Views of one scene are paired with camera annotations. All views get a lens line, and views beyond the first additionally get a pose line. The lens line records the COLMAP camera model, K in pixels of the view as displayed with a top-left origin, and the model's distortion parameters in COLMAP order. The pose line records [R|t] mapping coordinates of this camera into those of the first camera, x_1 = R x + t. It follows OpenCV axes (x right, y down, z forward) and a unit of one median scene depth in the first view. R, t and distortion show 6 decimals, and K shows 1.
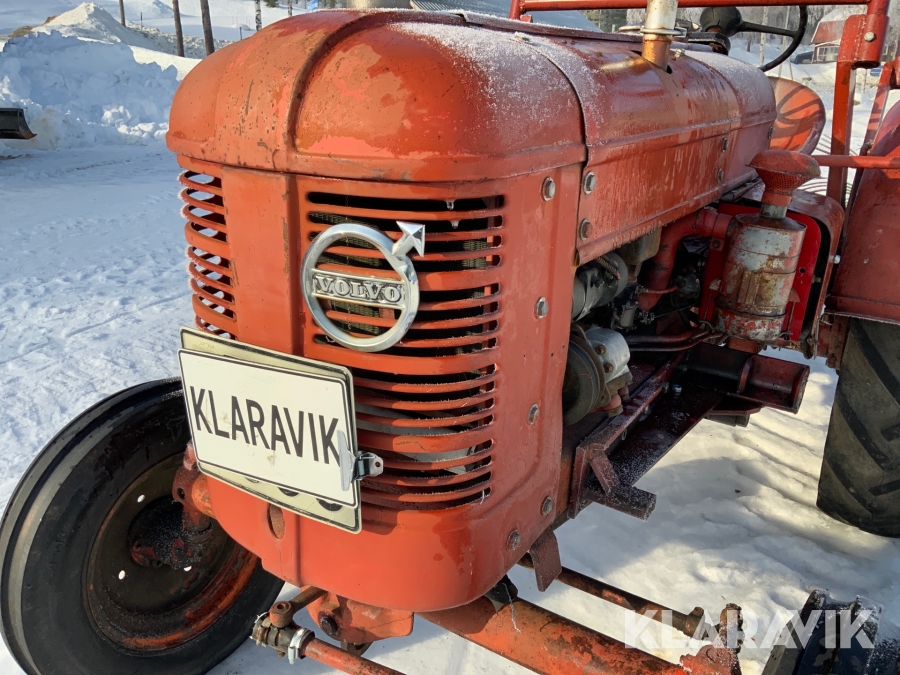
lens RADIAL K [[743.9, 0, 450.0], [0, 743.9, 337.5], [0, 0, 1]] dist [0.054358, -0.099832]
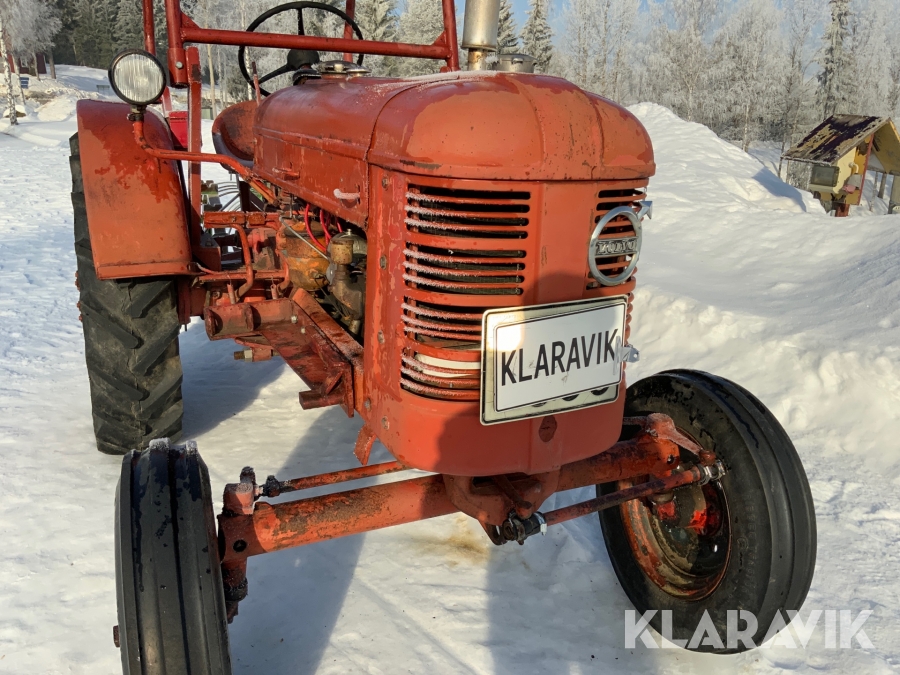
lens RADIAL K [[743.9, 0, 450.0], [0, 743.9, 337.5], [0, 0, 1]] dist [0.054358, -0.099832]
pose [[0.535325, -0.249106, 0.807077, -0.916089], [0.259793, 0.957761, 0.123297, -0.092320], [-0.803700, 0.143669, 0.577429, 0.196967]]
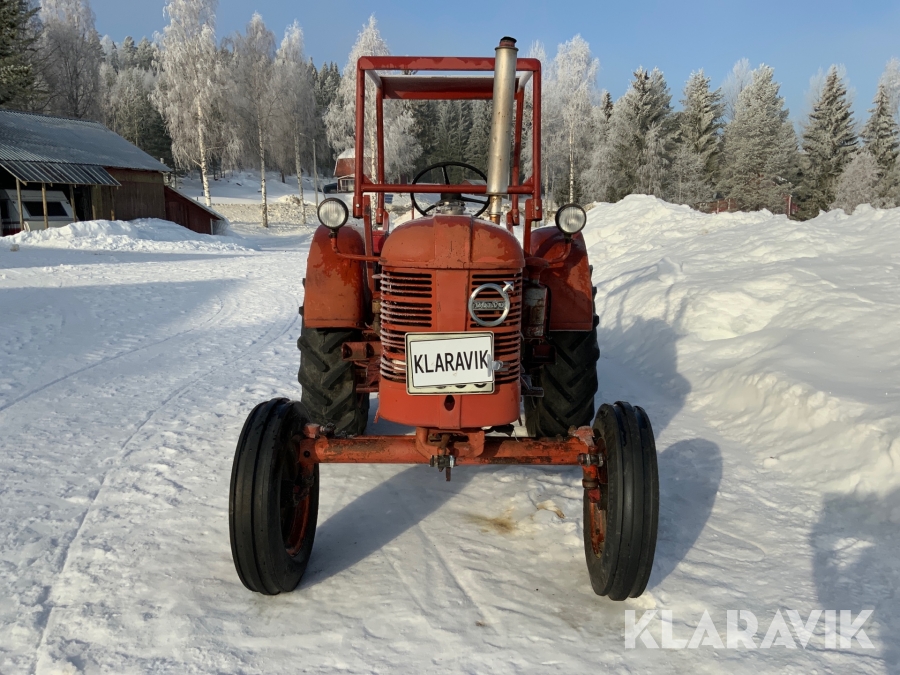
lens RADIAL K [[743.9, 0, 450.0], [0, 743.9, 337.5], [0, 0, 1]] dist [0.054358, -0.099832]
pose [[0.834732, -0.105928, 0.540371, -1.022199], [0.189624, 0.976599, -0.101479, 0.182042], [-0.516976, 0.187175, 0.835285, -0.762169]]
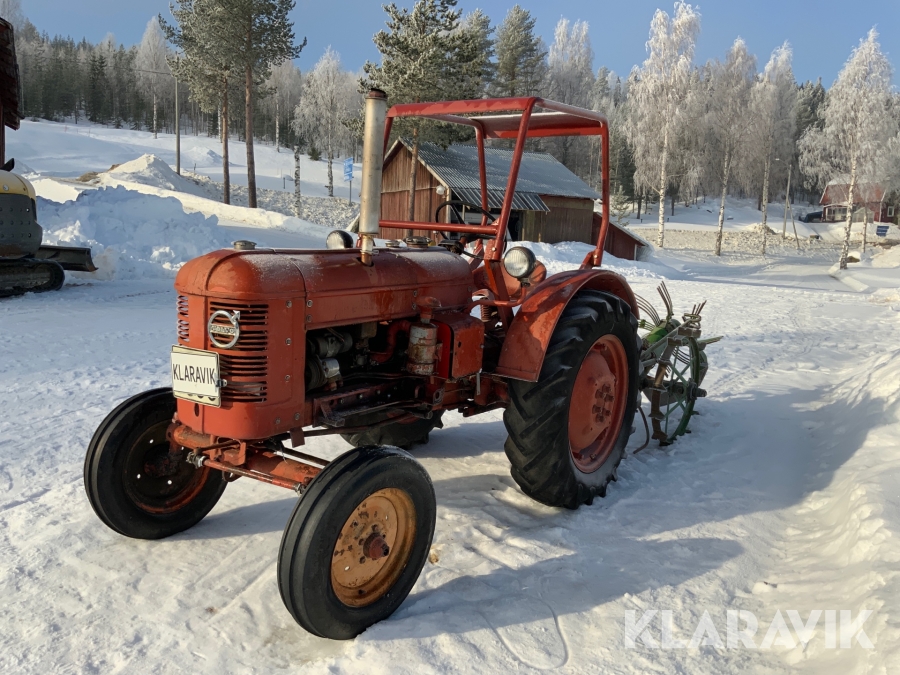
lens RADIAL K [[738.7, 0, 450.0], [0, 738.7, 337.5], [0, 0, 1]] dist [0.115709, -0.246475]
pose [[0.998711, 0.035137, -0.036623, 0.563625], [-0.041196, 0.982695, -0.180592, 0.293993], [0.029643, 0.181868, 0.982876, -1.257580]]
